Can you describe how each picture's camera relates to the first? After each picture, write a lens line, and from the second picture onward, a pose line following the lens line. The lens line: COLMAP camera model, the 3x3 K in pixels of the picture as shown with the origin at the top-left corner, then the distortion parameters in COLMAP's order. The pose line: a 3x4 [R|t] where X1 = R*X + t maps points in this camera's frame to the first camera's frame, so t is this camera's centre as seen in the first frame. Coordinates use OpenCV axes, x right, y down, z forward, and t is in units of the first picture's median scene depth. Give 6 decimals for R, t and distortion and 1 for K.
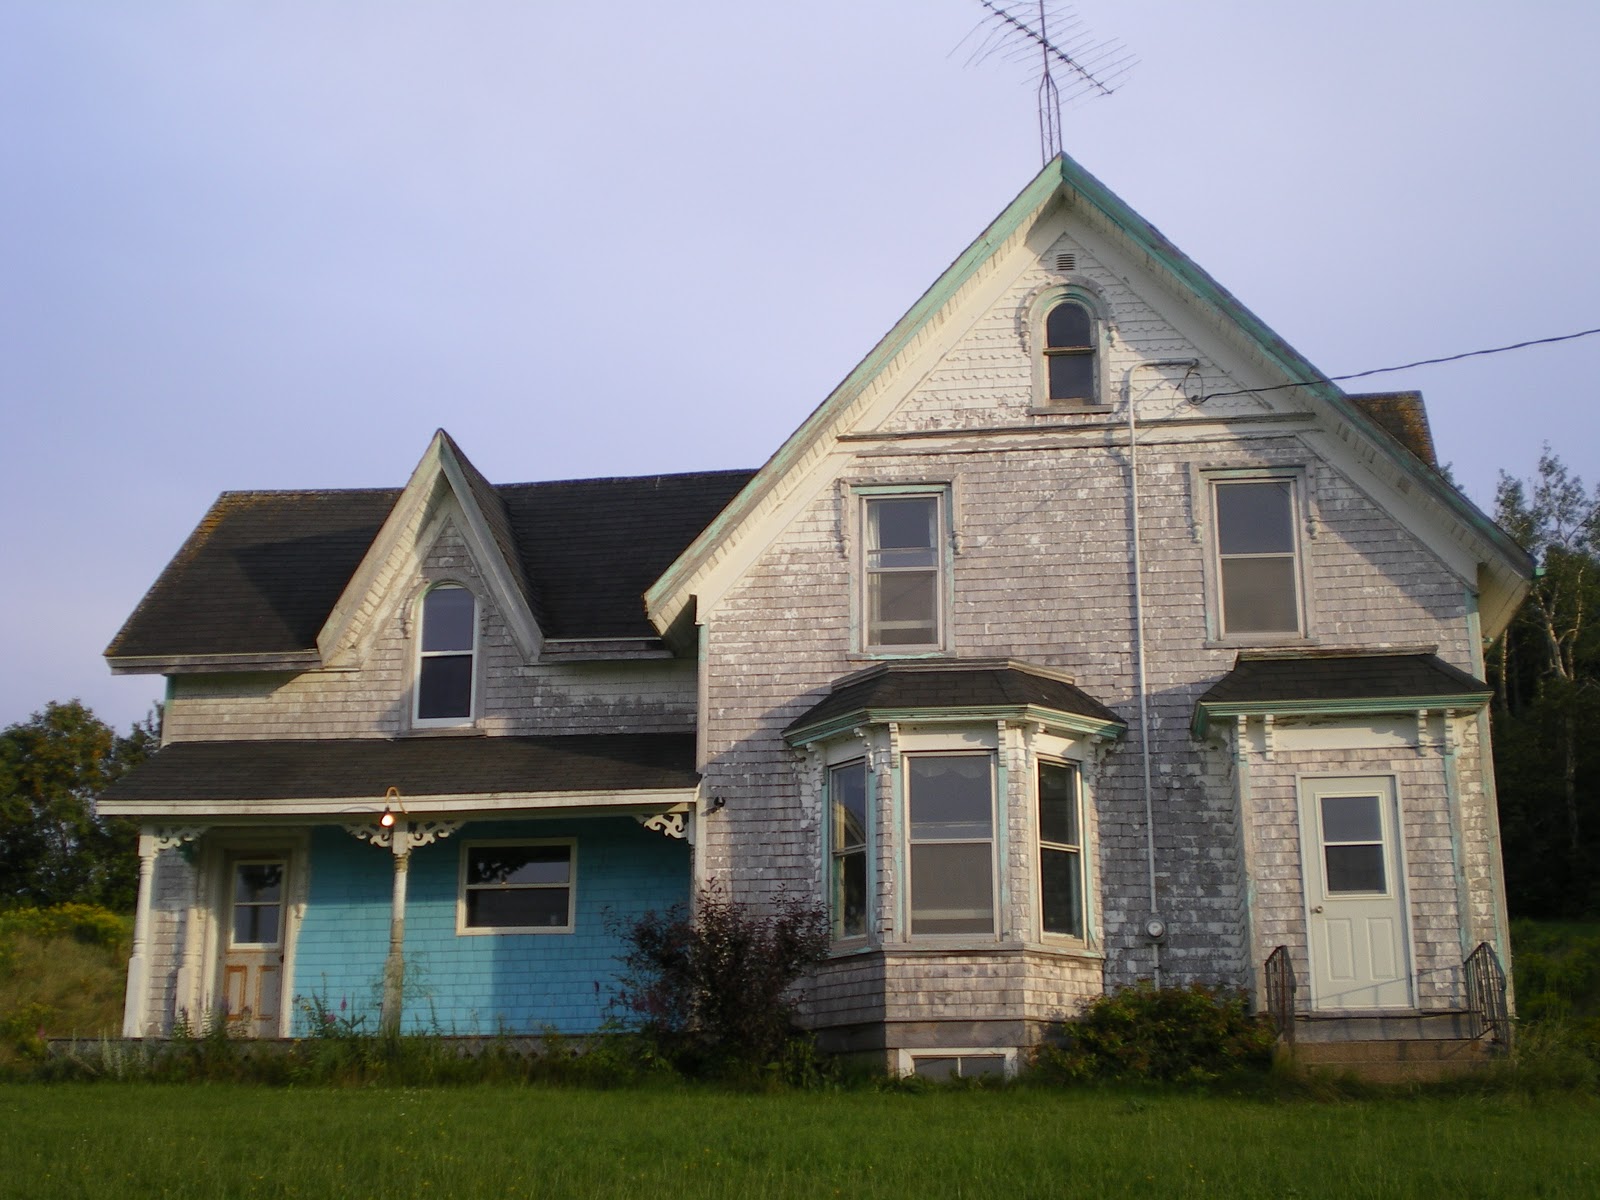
lens RADIAL K [[2031.7, 0, 799.6], [0, 2031.7, 605.4], [0, 0, 1]] dist [0.032683, 0.000000]
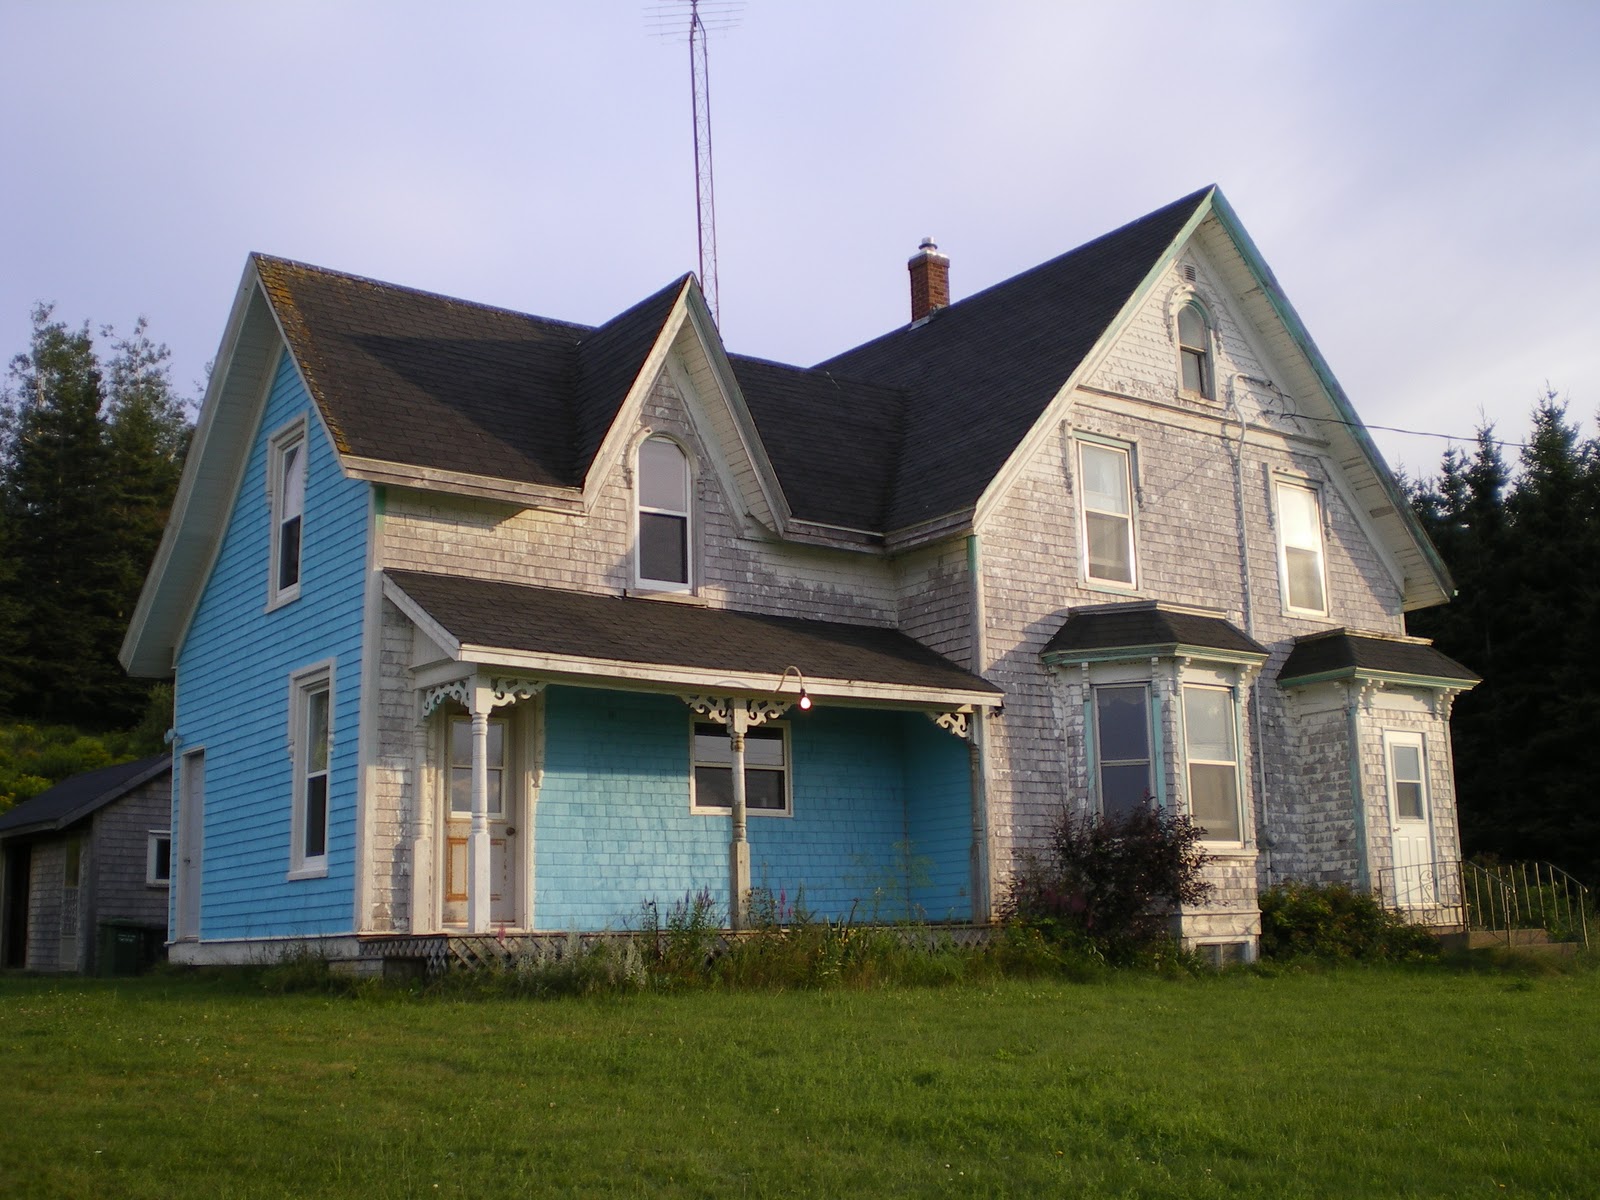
lens RADIAL K [[1778.6, 0, 800.7], [0, 1778.6, 597.6], [0, 0, 1]] dist [-0.052916, 0.000000]
pose [[0.718151, 0.116585, 0.686052, -0.734483], [-0.167714, 0.985803, 0.008037, 0.048684], [-0.675375, -0.120833, 0.727508, 0.387600]]
